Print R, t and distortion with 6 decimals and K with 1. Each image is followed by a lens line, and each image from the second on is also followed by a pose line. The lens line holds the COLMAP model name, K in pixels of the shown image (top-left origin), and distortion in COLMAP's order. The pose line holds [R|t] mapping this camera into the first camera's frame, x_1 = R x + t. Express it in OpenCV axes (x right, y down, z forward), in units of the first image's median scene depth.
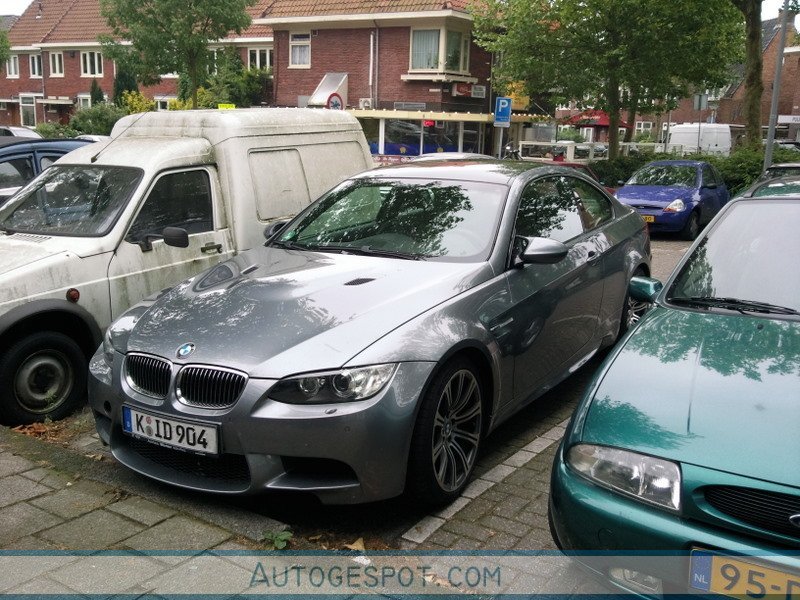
lens RADIAL K [[851.5, 0, 400.7], [0, 851.5, 299.8], [0, 0, 1]] dist [-0.014009, 0.000000]
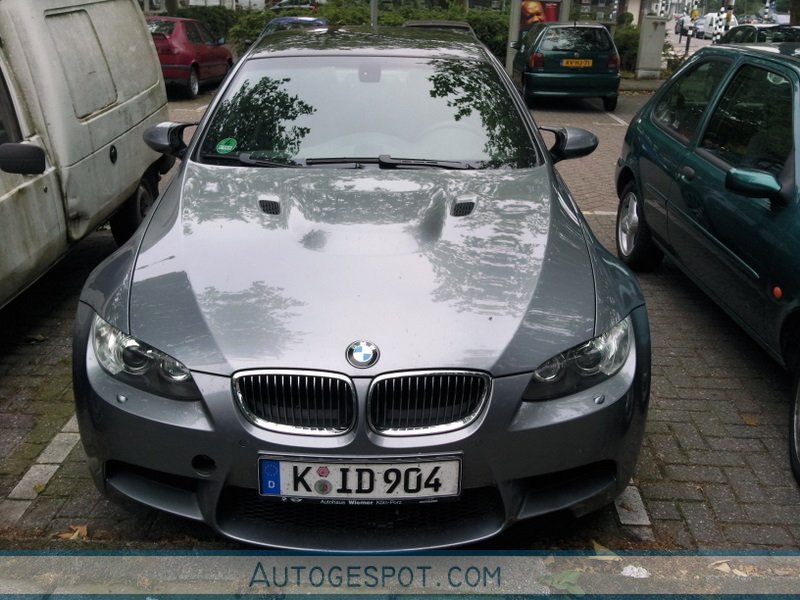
lens RADIAL K [[851.5, 0, 392.9], [0, 851.5, 301.6], [0, 0, 1]] dist [-0.014009, 0.000000]
pose [[0.840238, -0.169660, 0.514990, -0.566811], [0.080194, 0.978225, 0.191428, -0.102167], [-0.536254, -0.119545, 0.835548, 0.461075]]
